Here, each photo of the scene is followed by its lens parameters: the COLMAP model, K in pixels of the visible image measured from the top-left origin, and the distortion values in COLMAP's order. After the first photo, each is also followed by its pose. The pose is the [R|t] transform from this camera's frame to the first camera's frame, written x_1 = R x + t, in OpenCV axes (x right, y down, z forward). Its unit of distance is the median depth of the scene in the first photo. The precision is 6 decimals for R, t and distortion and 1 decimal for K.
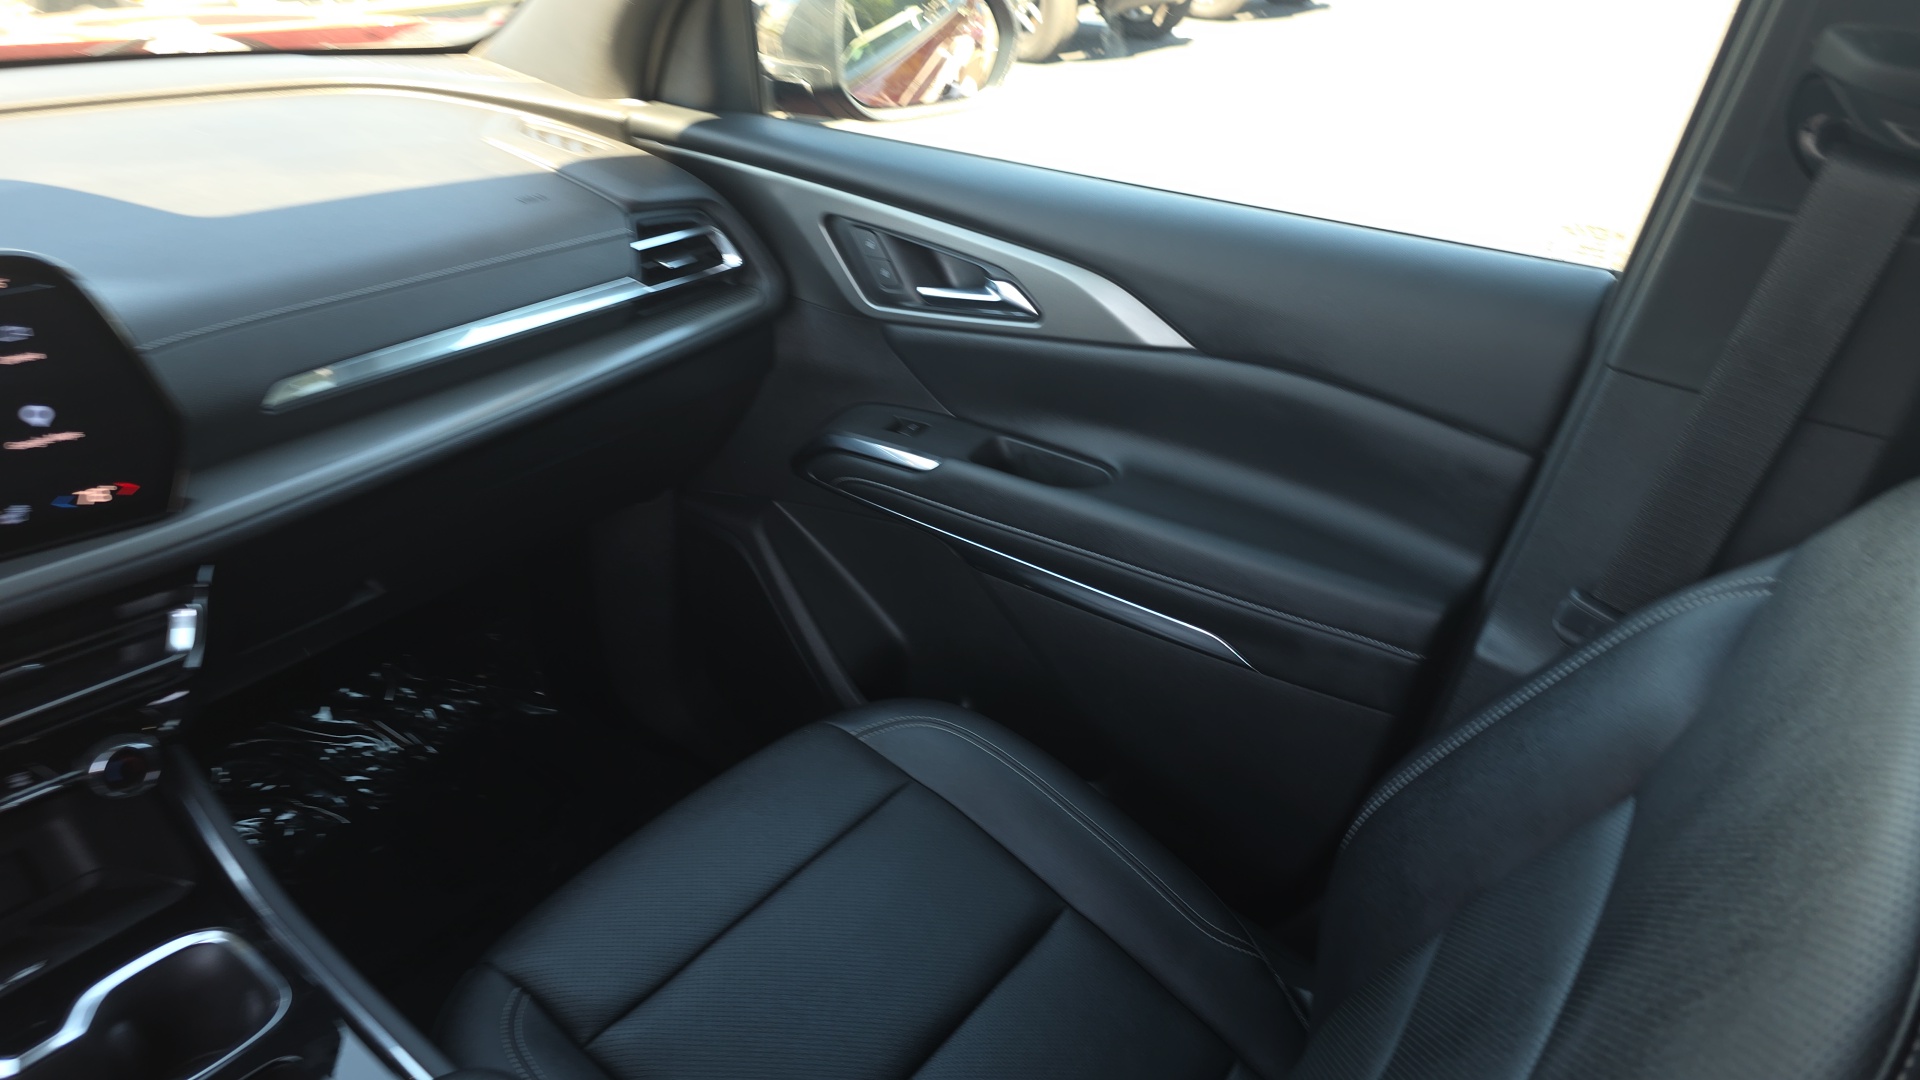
lens RADIAL K [[1274.1, 0, 947.3], [0, 1274.1, 493.4], [0, 0, 1]] dist [0.065323, -0.082724]
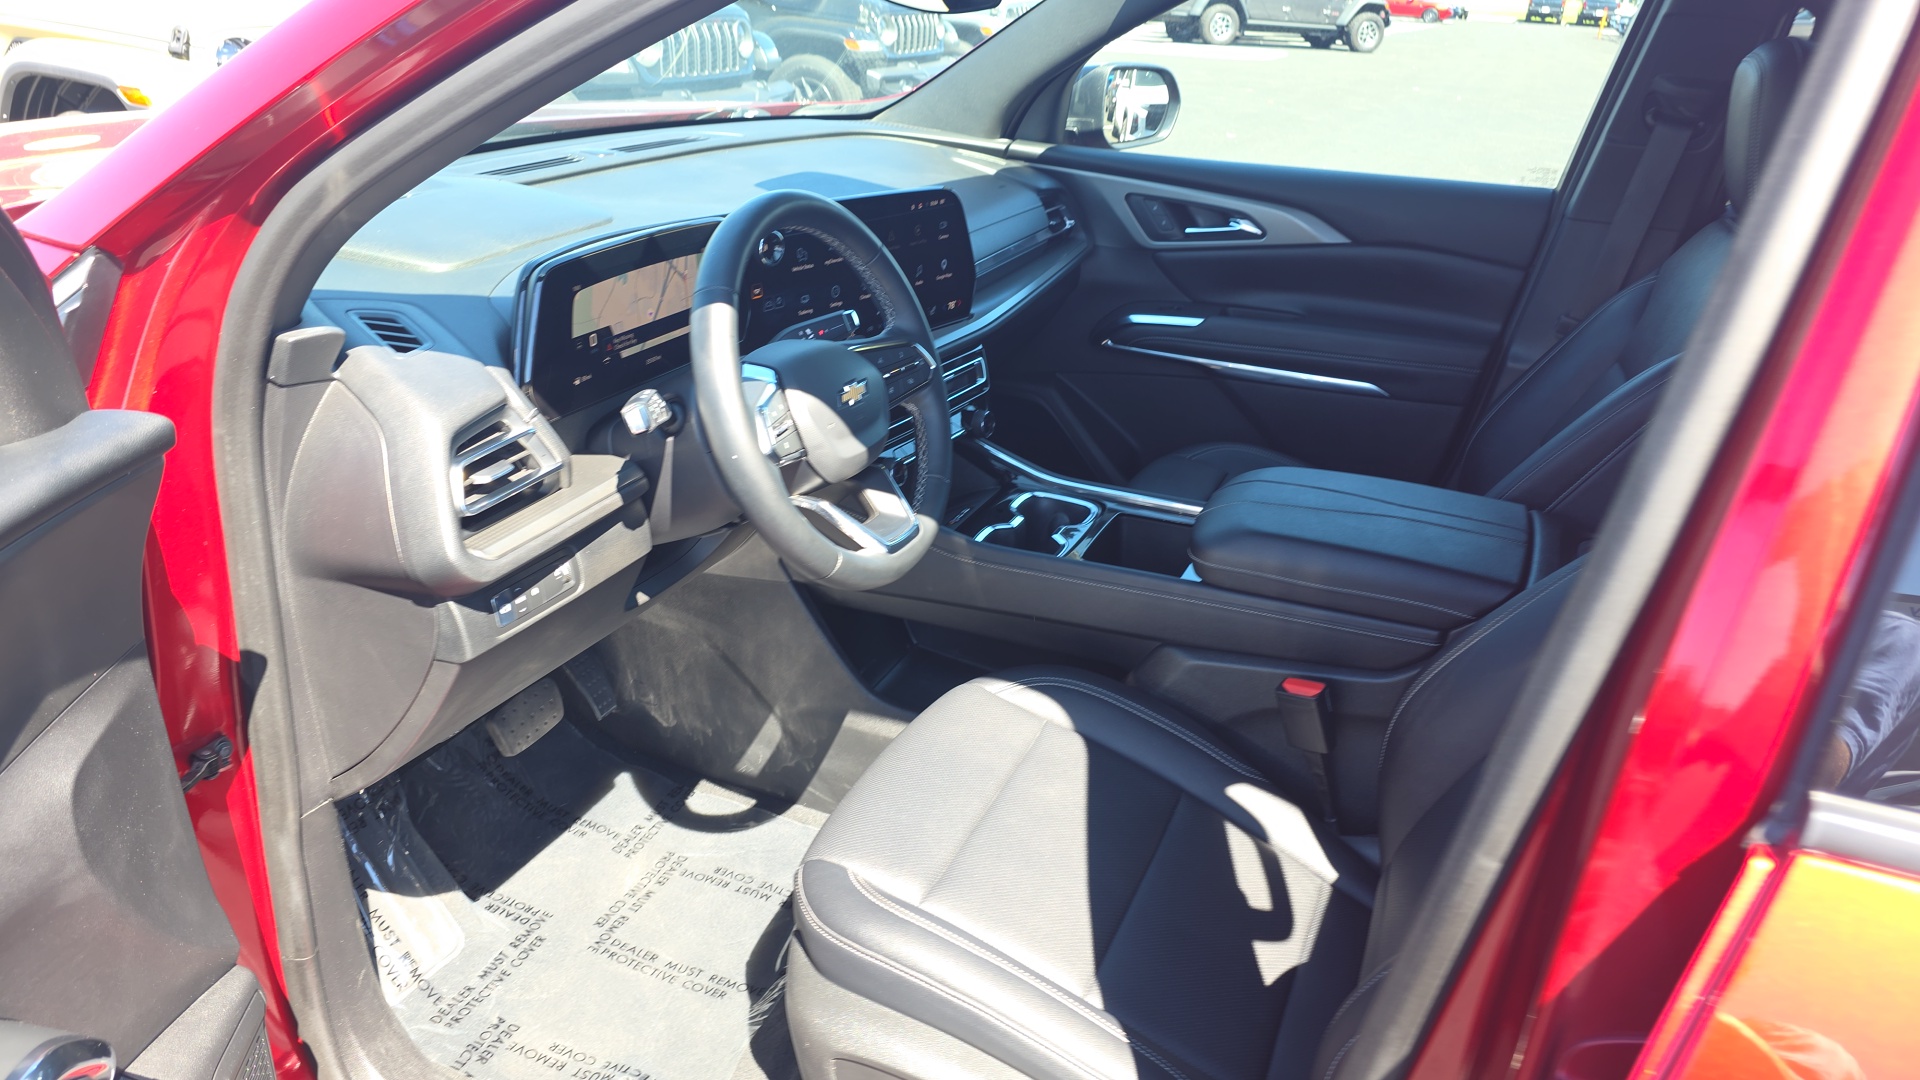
lens RADIAL K [[1259.8, 0, 913.1], [0, 1259.8, 518.9], [0, 0, 1]] dist [0.020979, -0.001778]
pose [[0.979064, -0.076483, 0.188638, -0.802499], [0.085603, 0.995499, -0.040673, 0.307327], [-0.184678, 0.055969, 0.981204, -0.733418]]
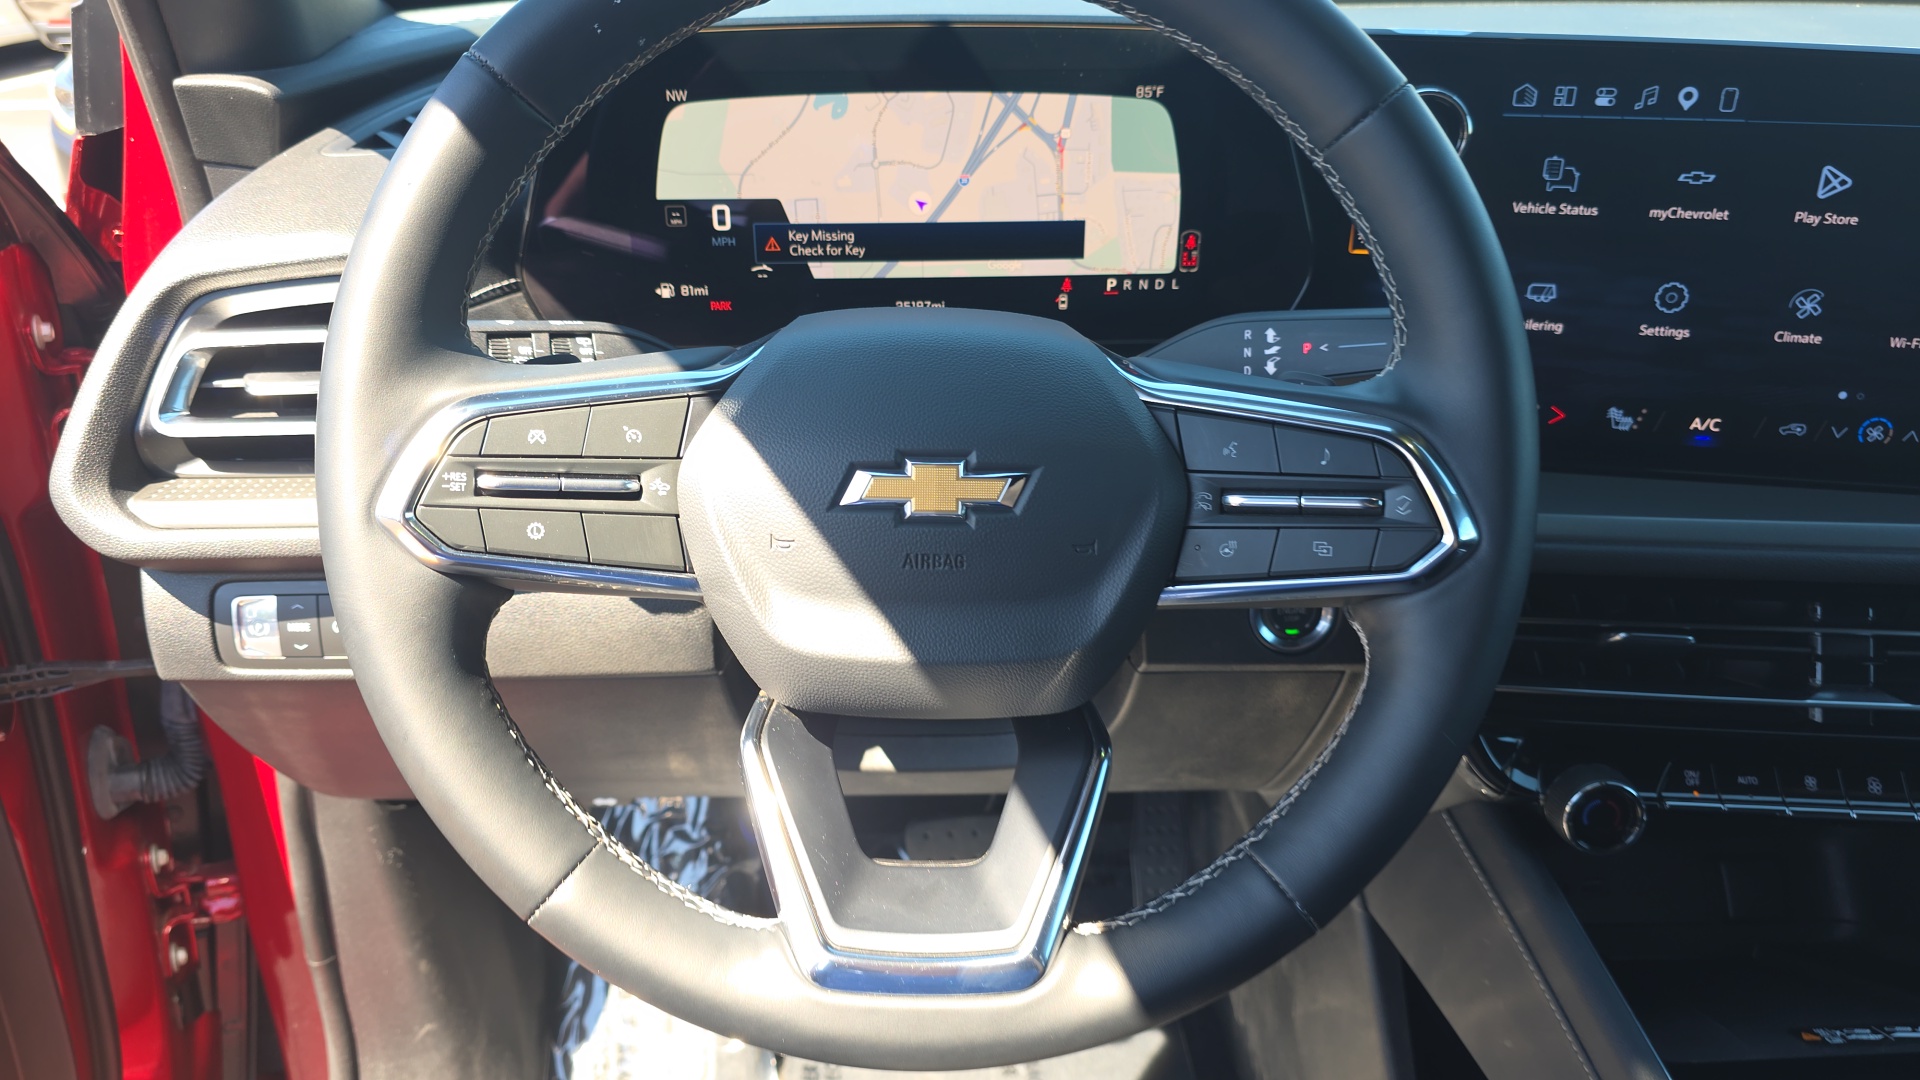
lens RADIAL K [[1279.3, 0, 967.0], [0, 1279.3, 537.0], [0, 0, 1]] dist [0.030580, -0.046733]
pose [[0.631921, 0.294655, -0.716837, -0.406184], [-0.329868, 0.939208, 0.095268, 0.139711], [0.701330, 0.176260, 0.690702, 0.040907]]
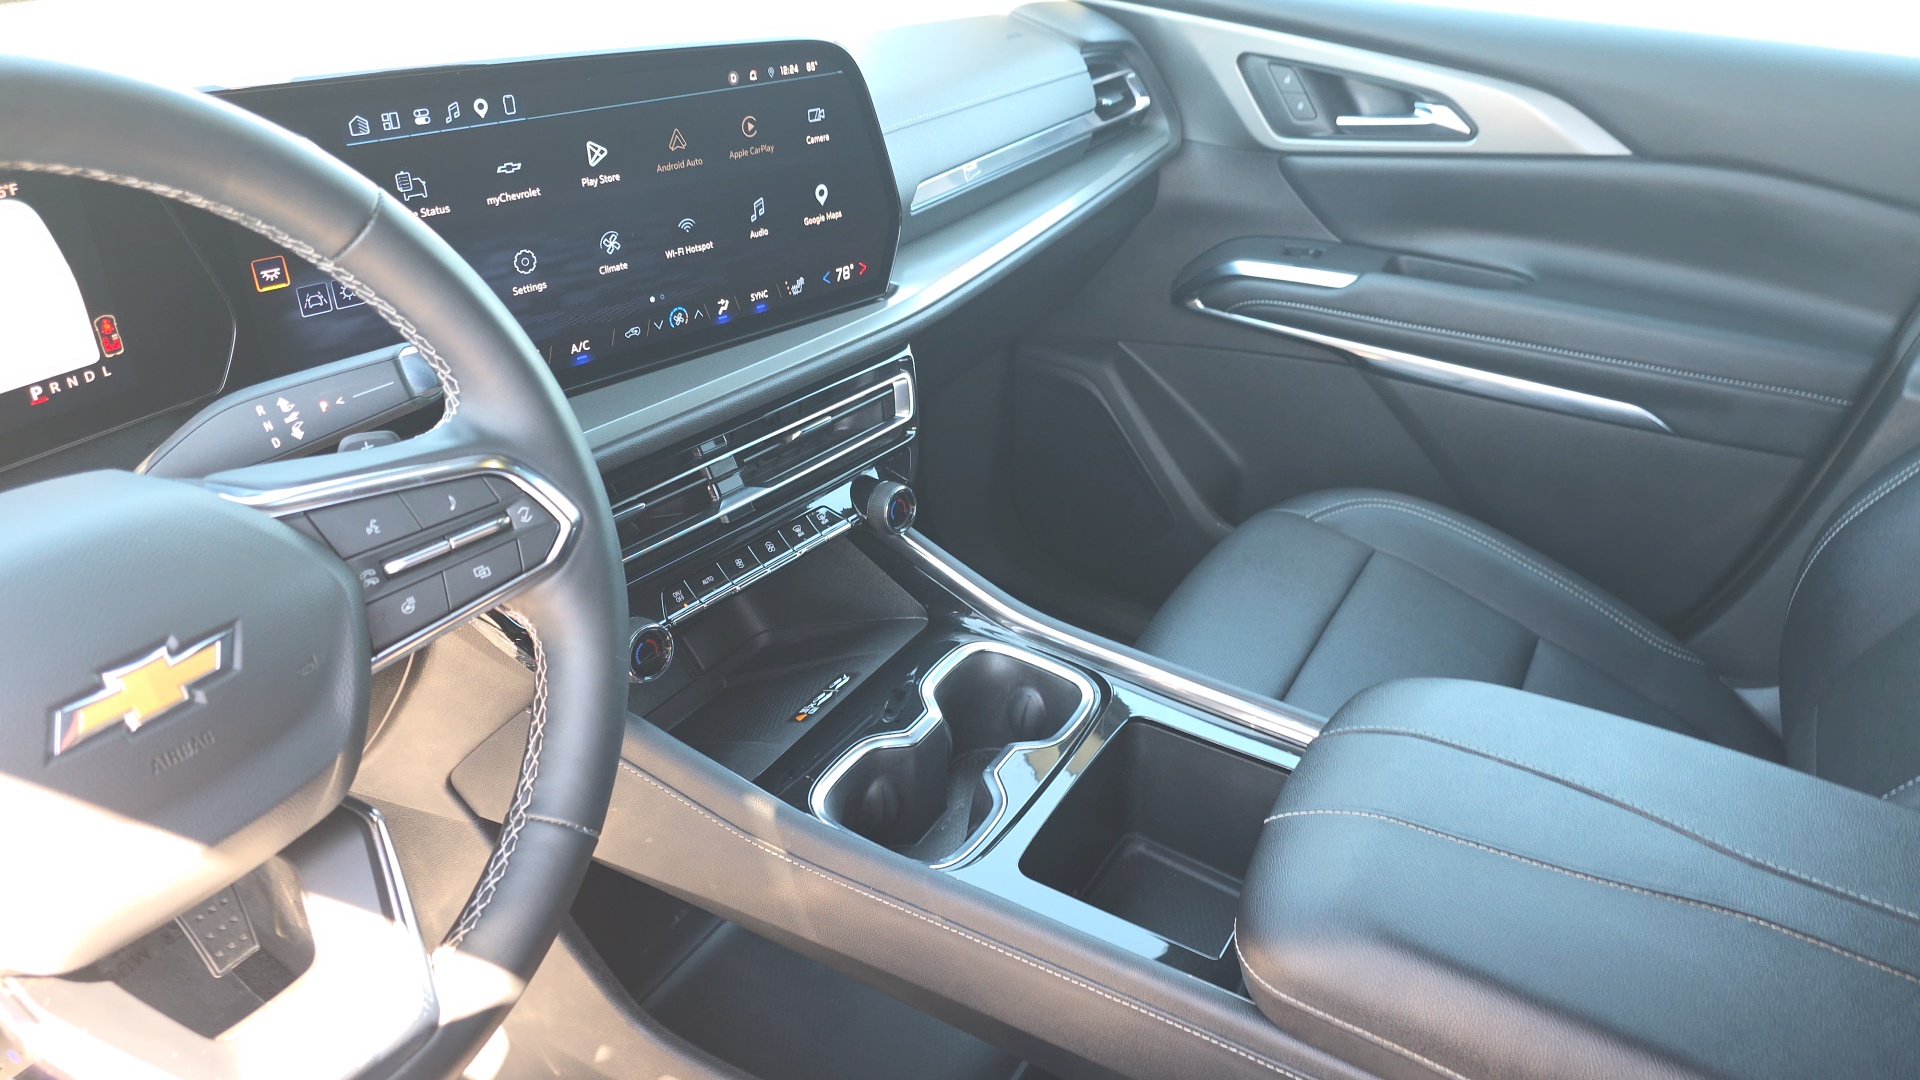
lens RADIAL K [[1279.3, 0, 967.0], [0, 1279.3, 537.0], [0, 0, 1]] dist [0.030580, -0.046733]
pose [[0.993554, -0.046318, 0.103467, -0.473589], [0.038913, 0.996611, 0.072477, 0.107489], [-0.106474, -0.067983, 0.991989, -0.094093]]
